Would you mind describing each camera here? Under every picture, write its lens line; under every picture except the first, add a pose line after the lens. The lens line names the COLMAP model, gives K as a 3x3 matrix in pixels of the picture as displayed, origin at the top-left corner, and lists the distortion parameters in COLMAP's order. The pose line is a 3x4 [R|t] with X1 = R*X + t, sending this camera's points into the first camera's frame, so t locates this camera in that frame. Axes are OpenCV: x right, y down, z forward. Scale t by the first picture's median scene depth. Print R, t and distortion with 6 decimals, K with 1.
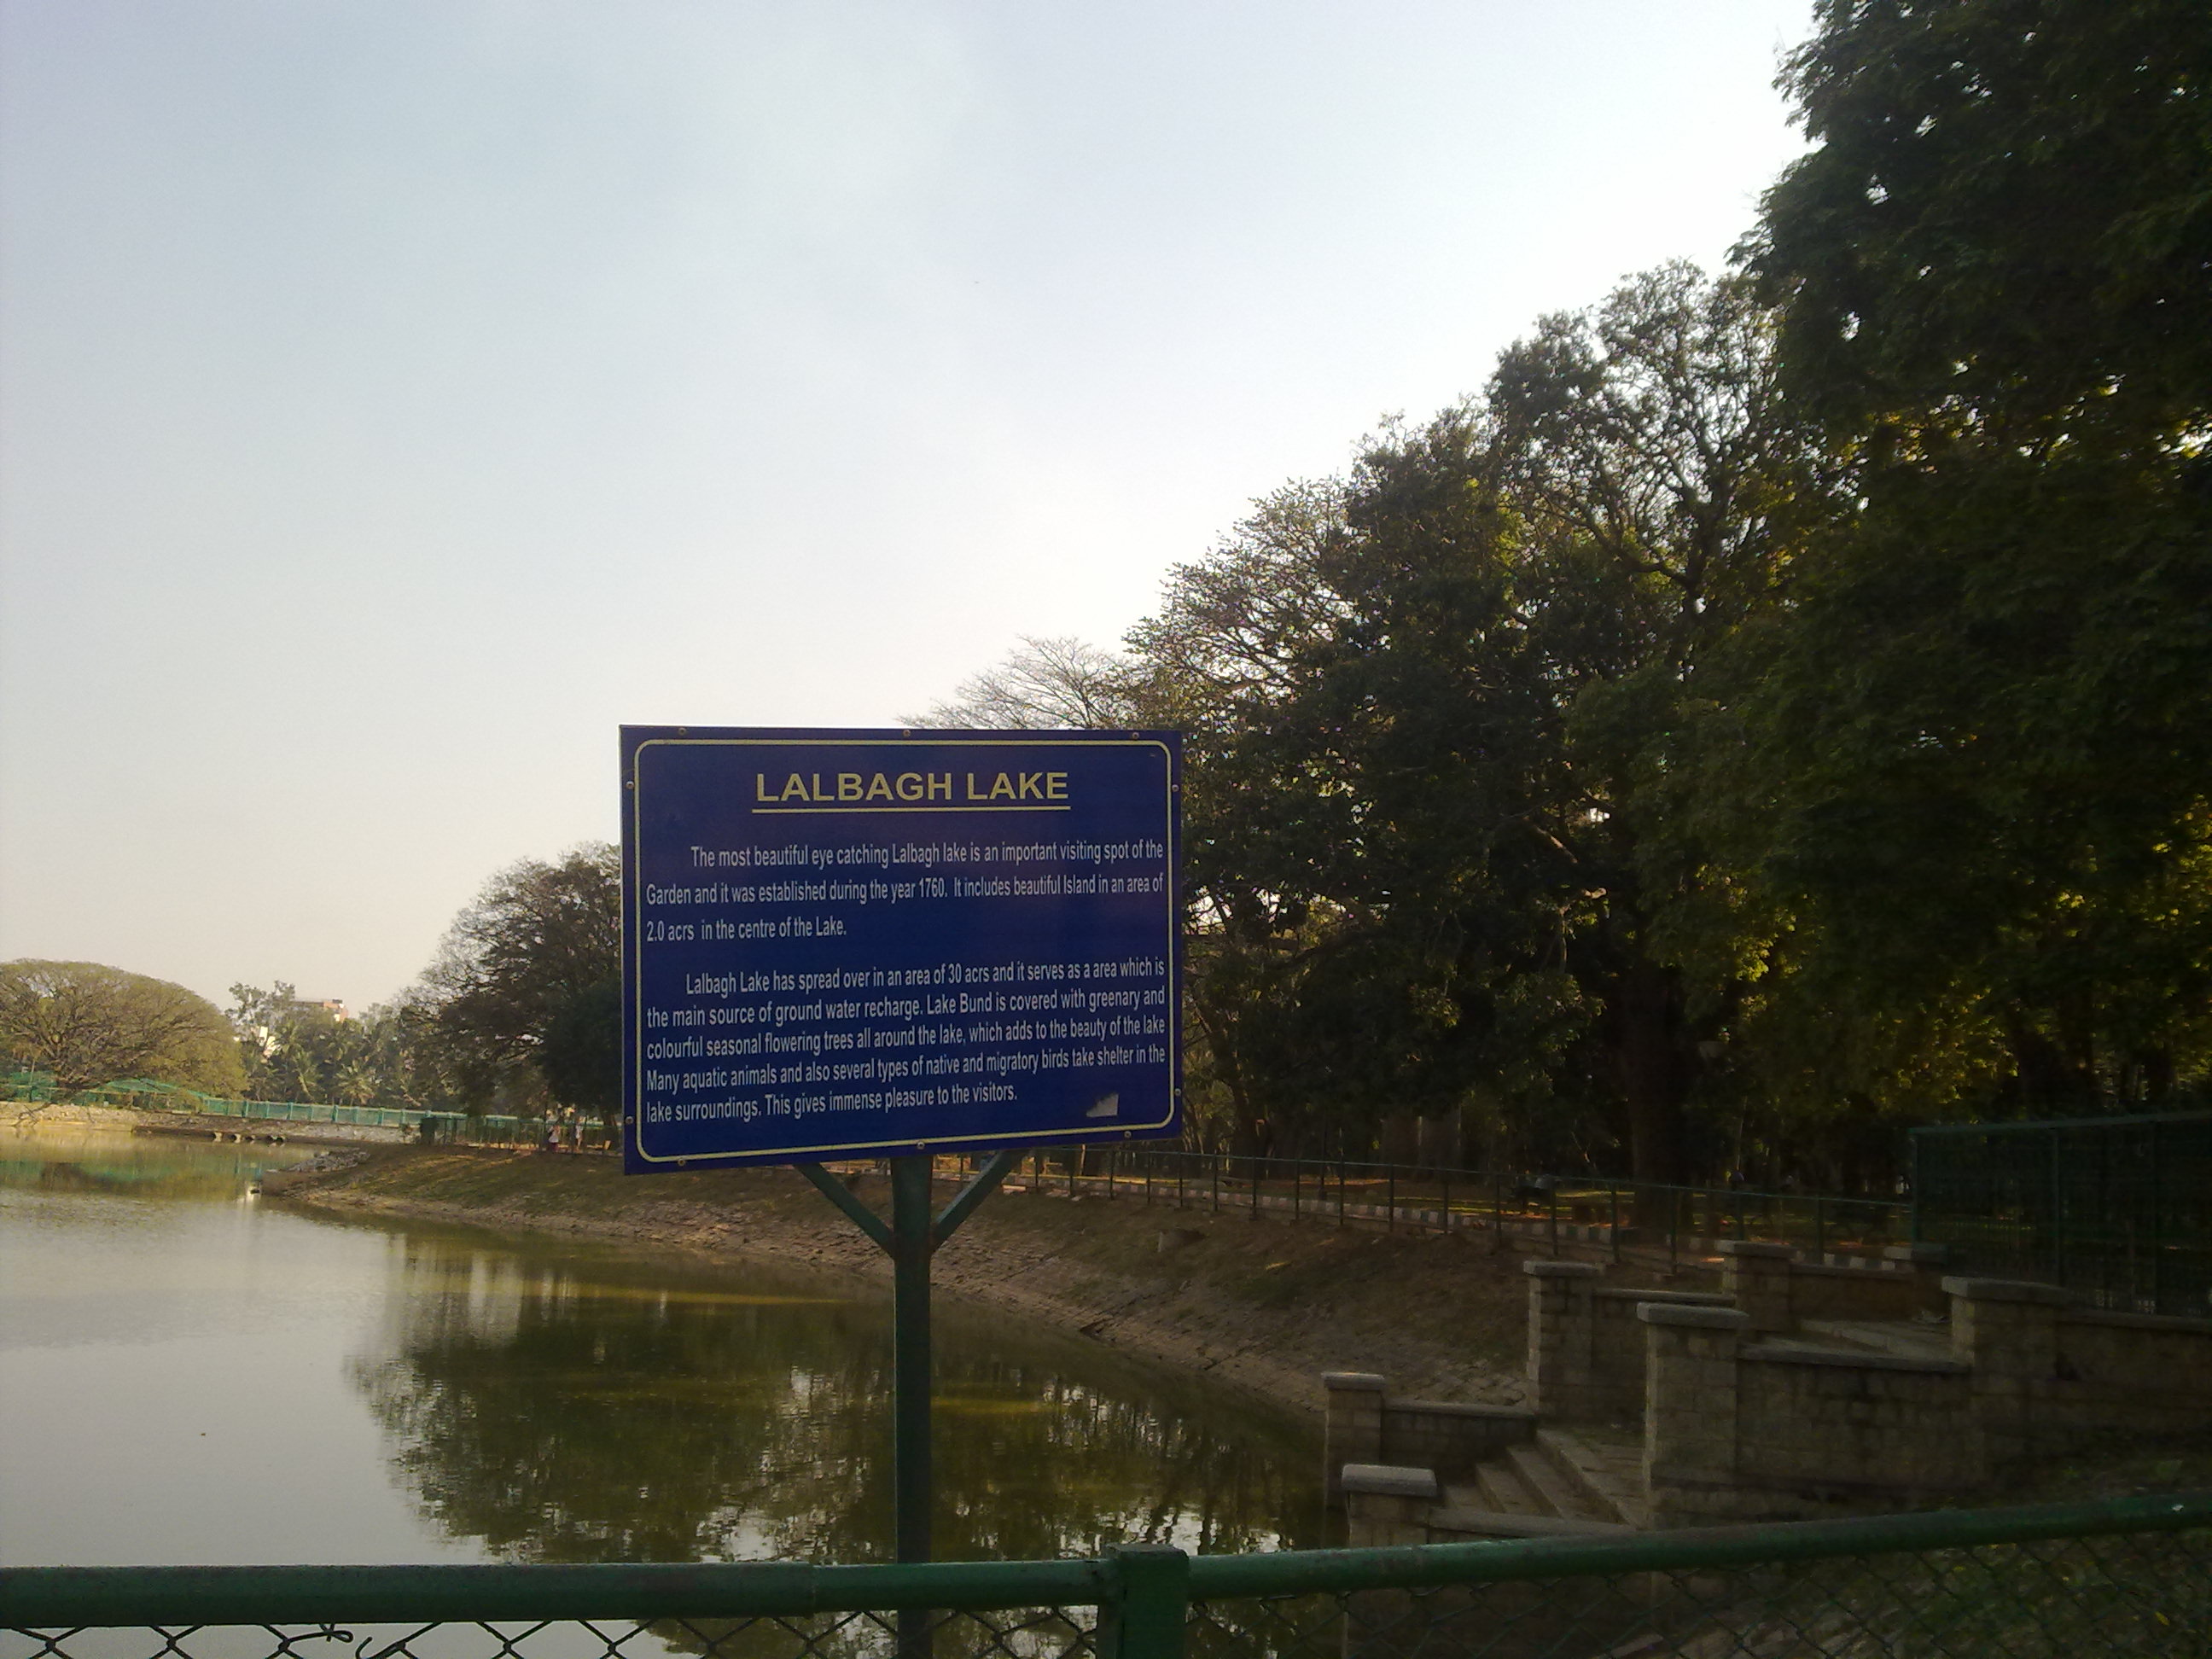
lens RADIAL K [[1967.2, 0, 1104.3], [0, 1967.2, 917.7], [0, 0, 1]] dist [0.000027, -0.063924]
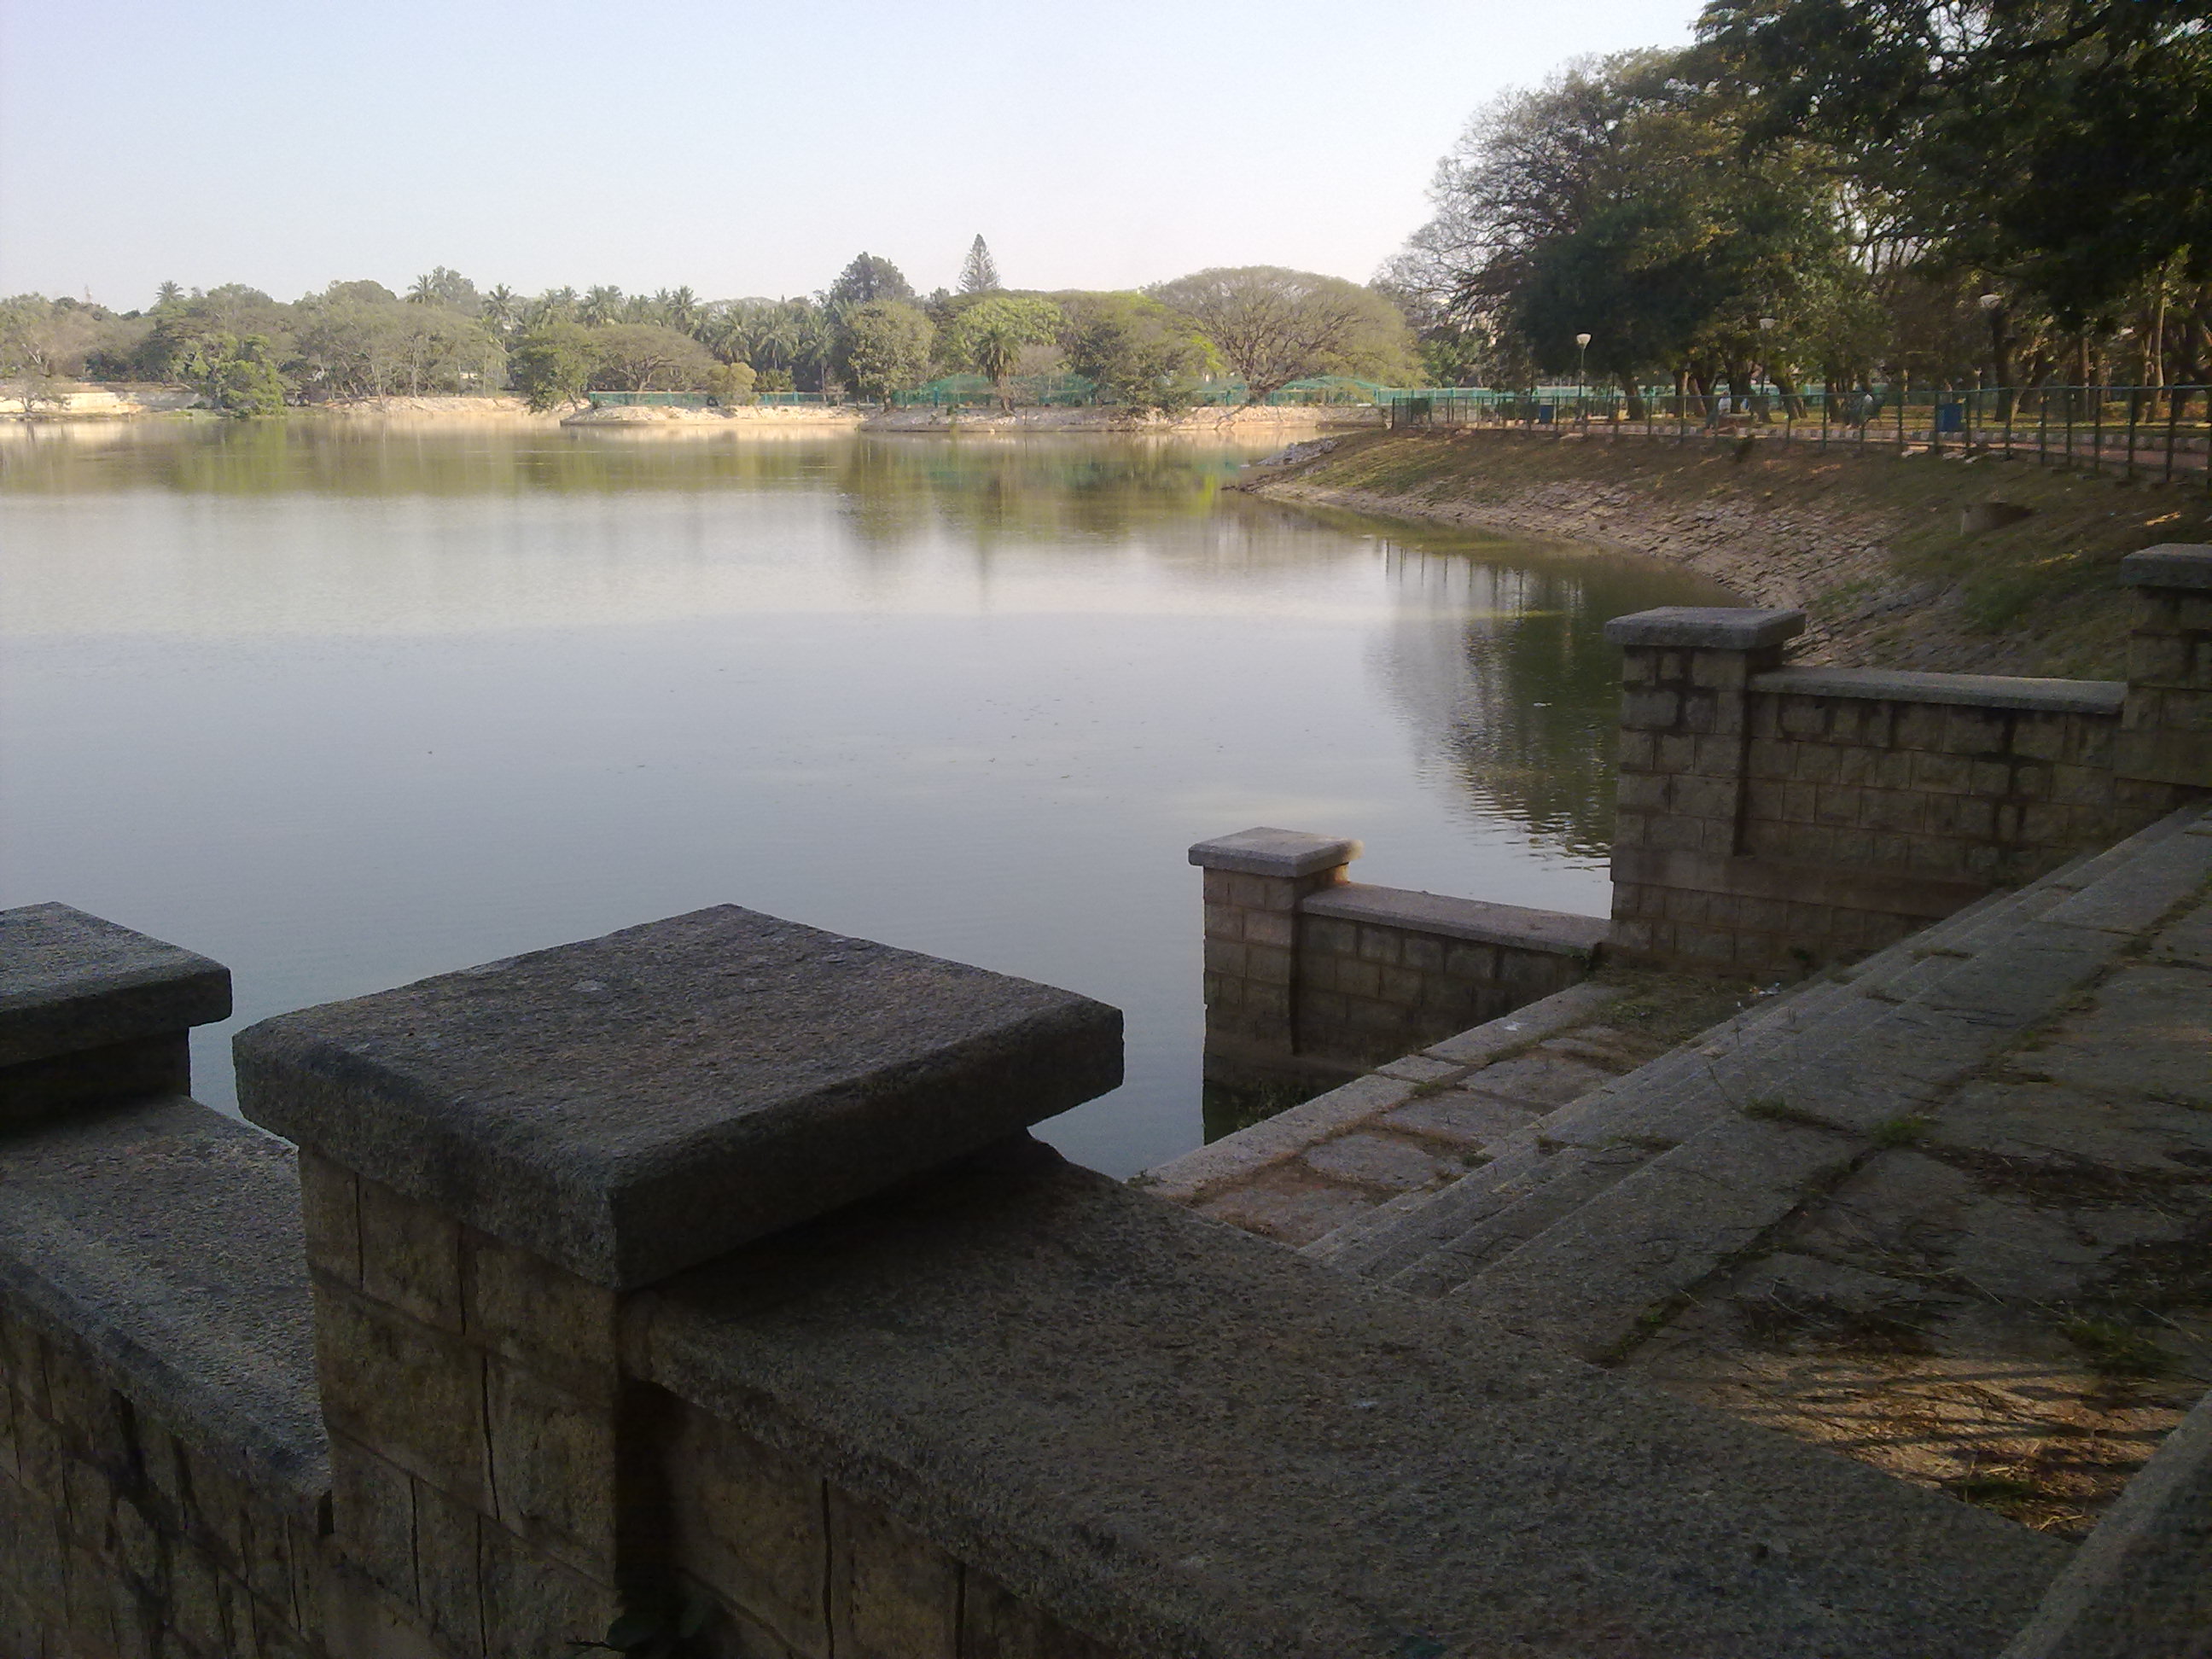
lens RADIAL K [[1967.2, 0, 1104.3], [0, 1967.2, 917.7], [0, 0, 1]] dist [0.000027, -0.063924]
pose [[0.826961, 0.075721, -0.557138, 0.088258], [0.128508, 0.939207, 0.318394, 0.019991], [0.547377, -0.334896, 0.766957, 0.137132]]
